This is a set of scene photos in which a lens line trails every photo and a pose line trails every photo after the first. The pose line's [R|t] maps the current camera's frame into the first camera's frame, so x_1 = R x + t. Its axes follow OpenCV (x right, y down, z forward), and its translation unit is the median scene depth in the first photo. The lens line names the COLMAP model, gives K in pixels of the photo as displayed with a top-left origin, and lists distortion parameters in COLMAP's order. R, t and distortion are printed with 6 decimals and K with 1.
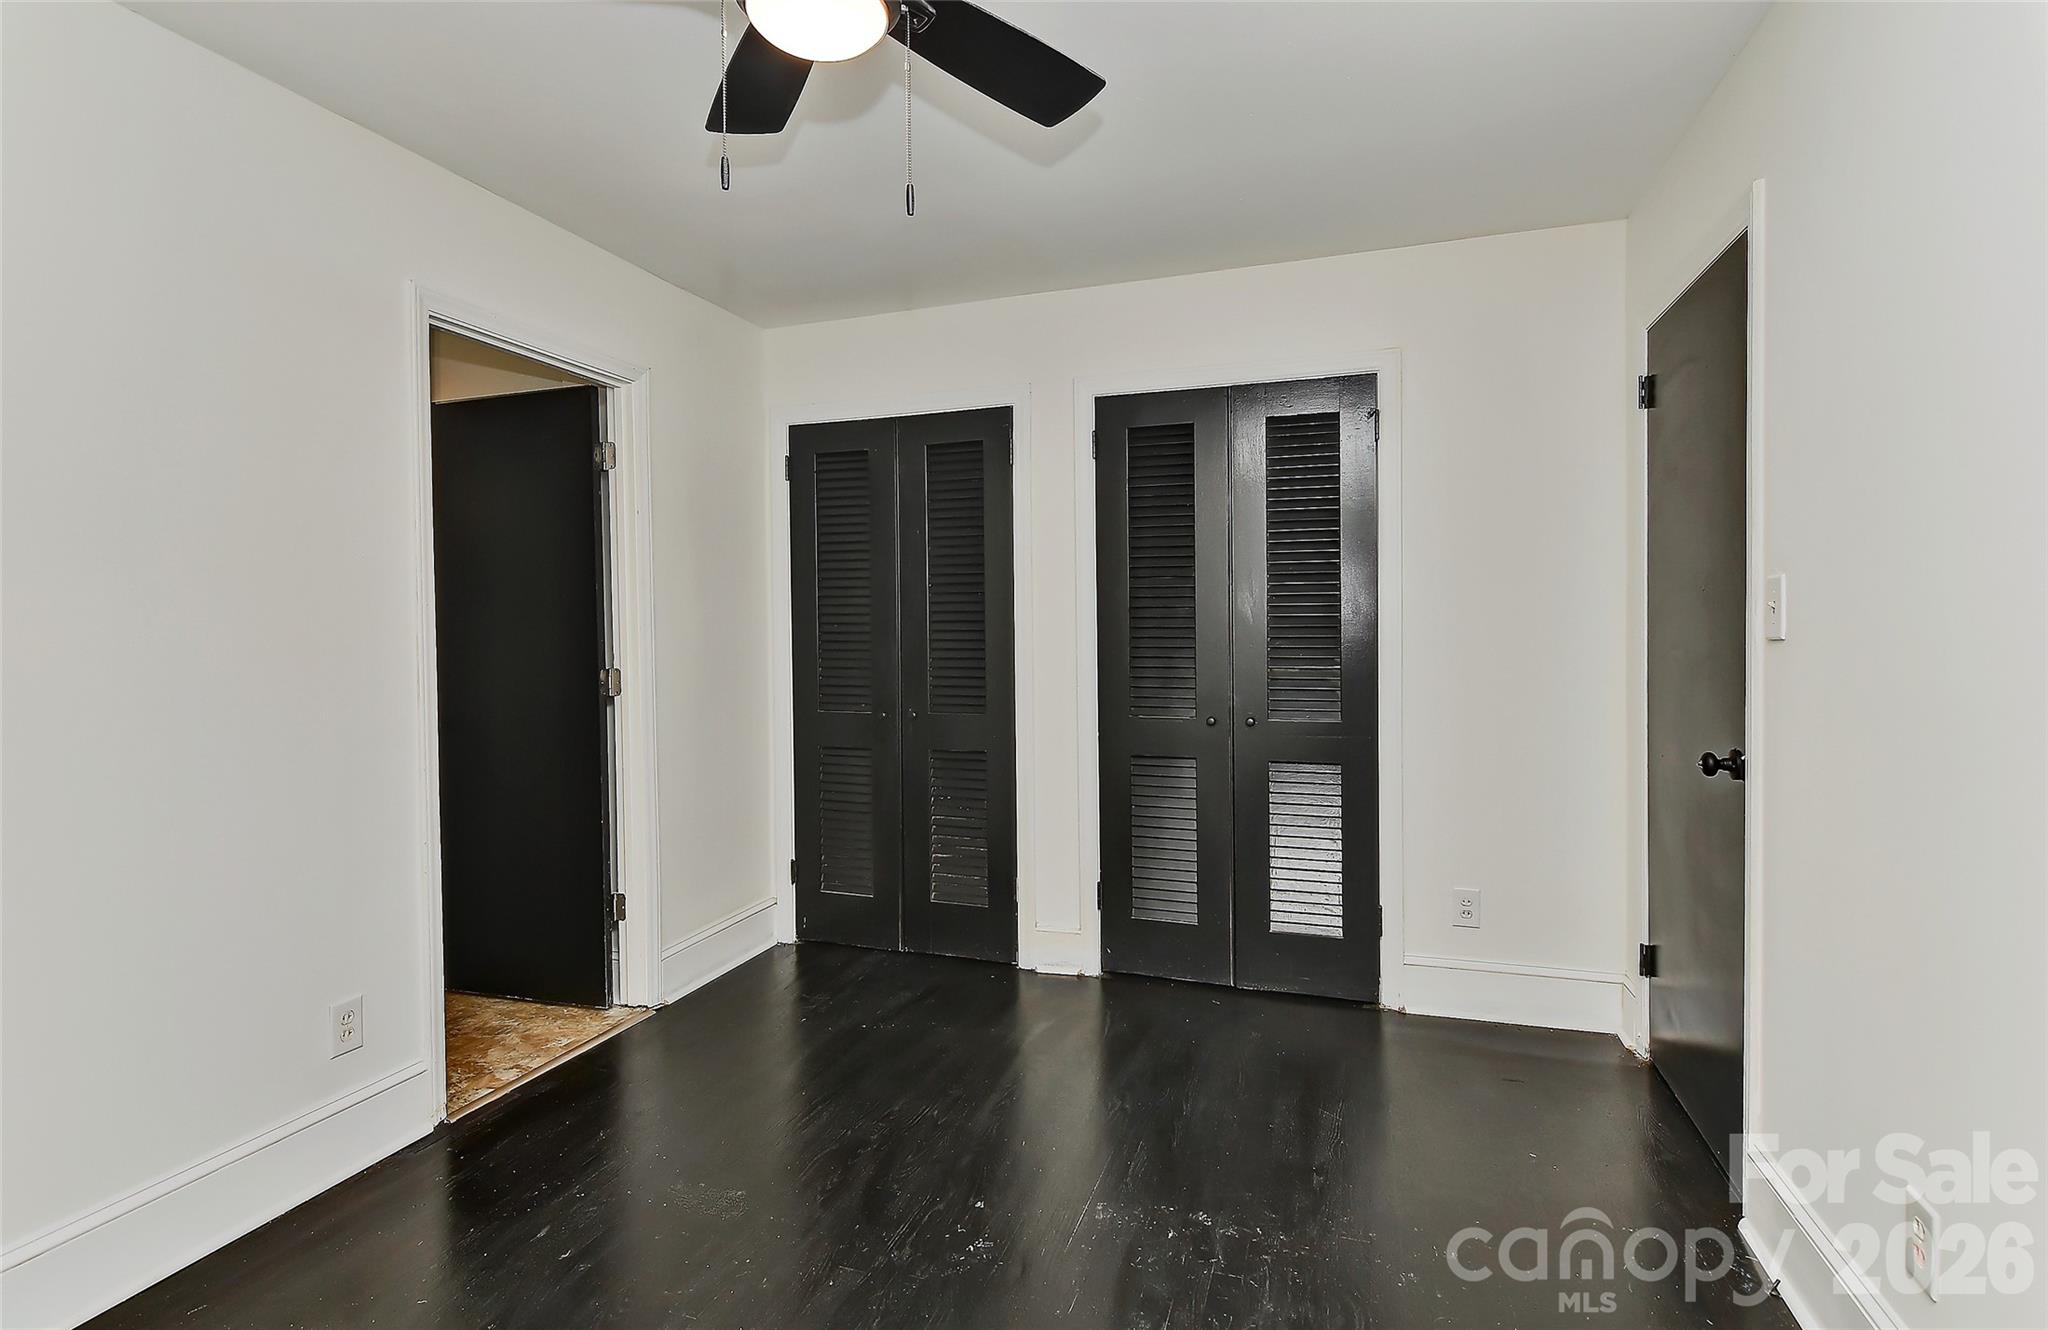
lens RADIAL K [[1001.7, 0, 1020.2], [0, 1001.7, 636.1], [0, 0, 1]] dist [0.007555, -0.005445]
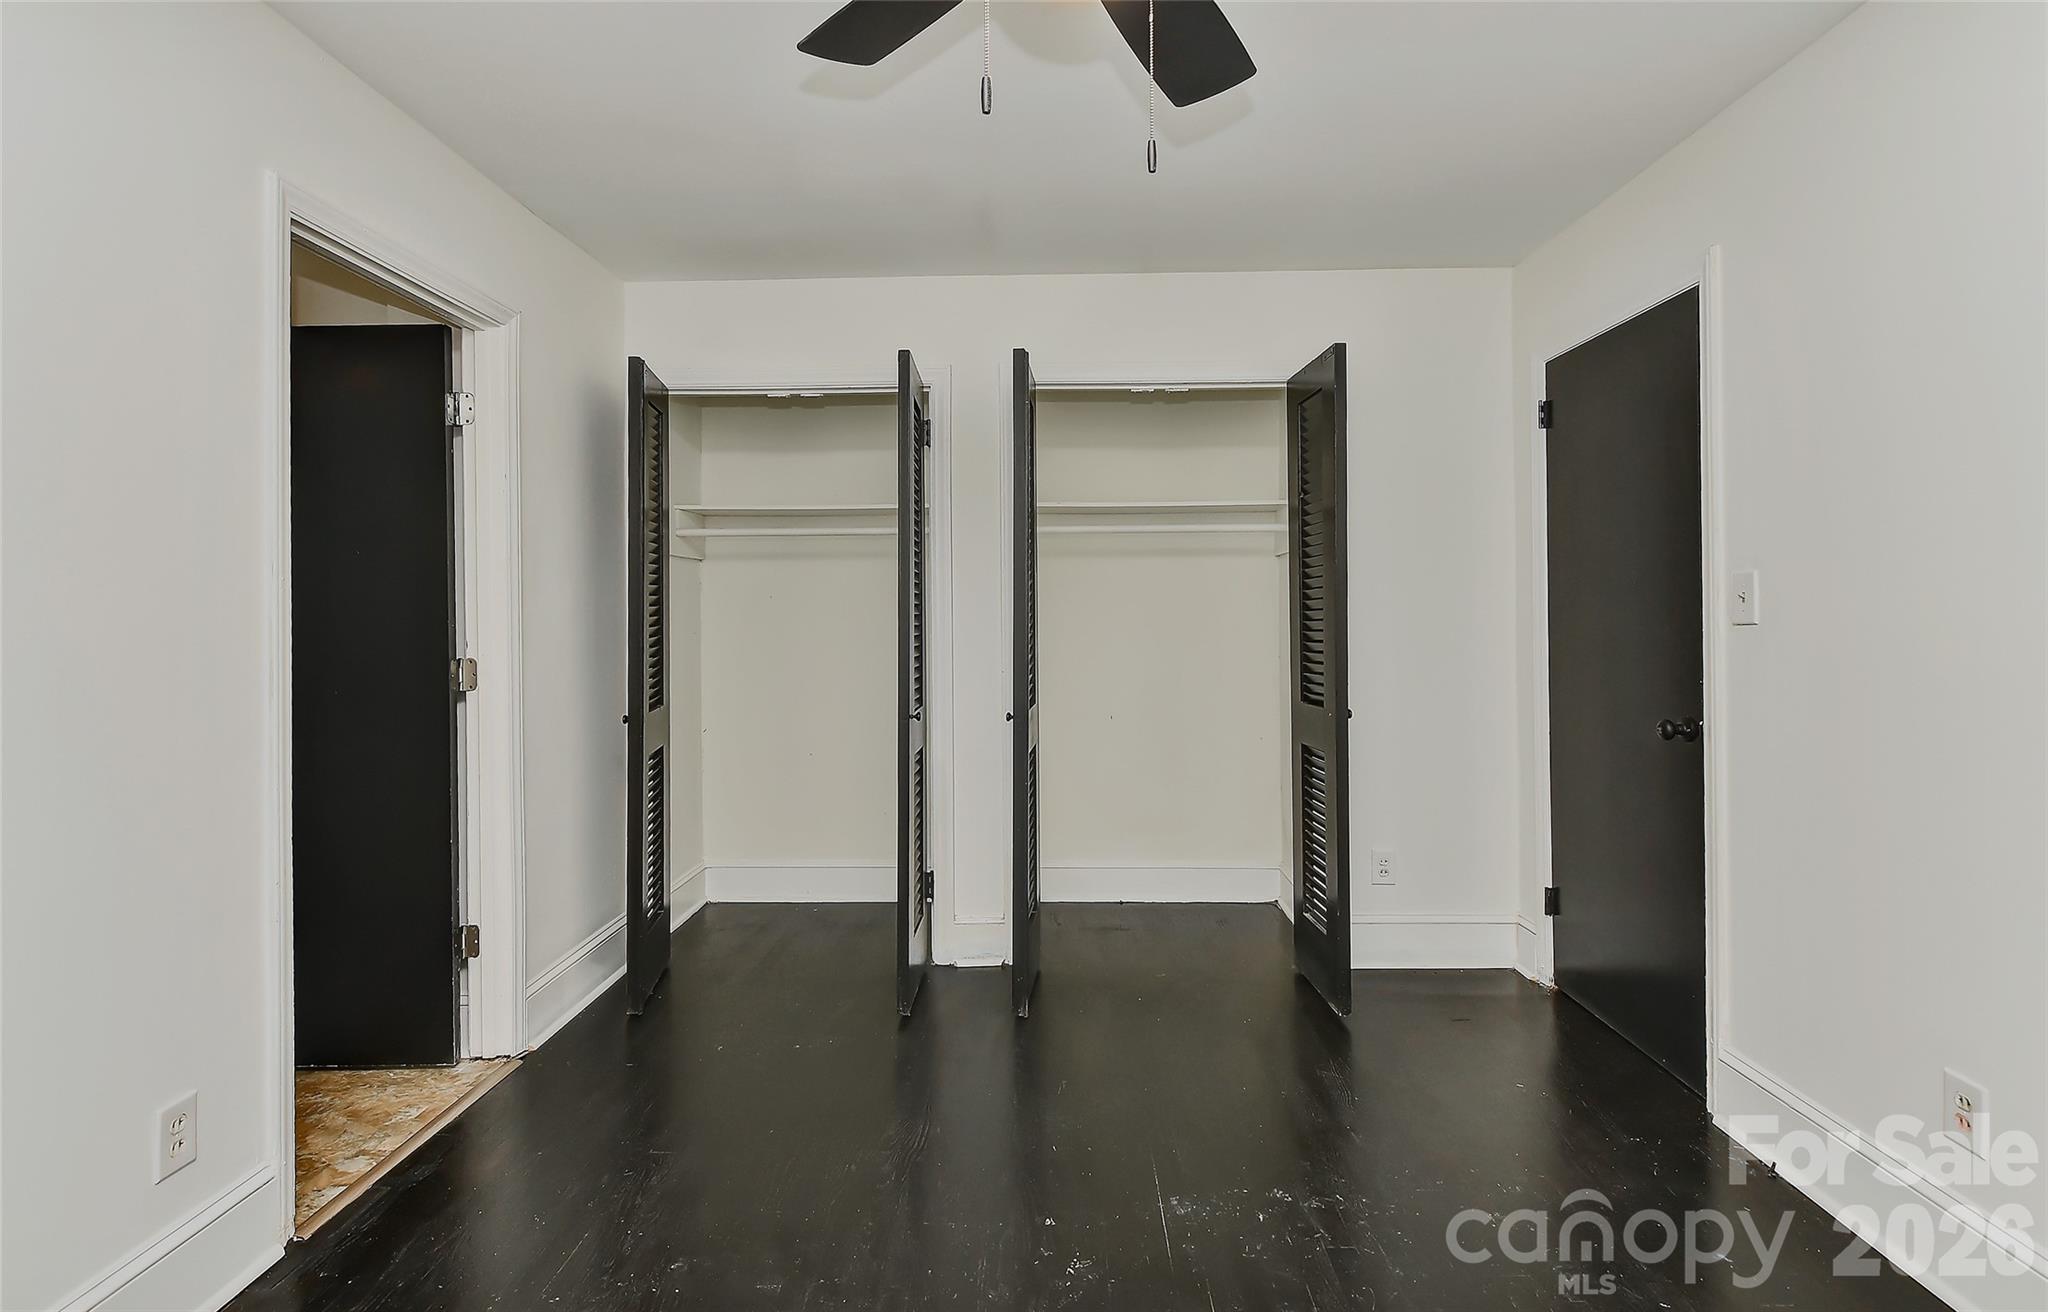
lens RADIAL K [[970.6, 0, 1028.6], [0, 970.6, 599.2], [0, 0, 1]] dist [0.000772, -0.000692]
pose [[0.952547, 0.009540, 0.304243, -0.233594], [-0.001814, 0.999669, -0.025666, 0.002746], [-0.304387, 0.023896, 0.952249, 0.083203]]
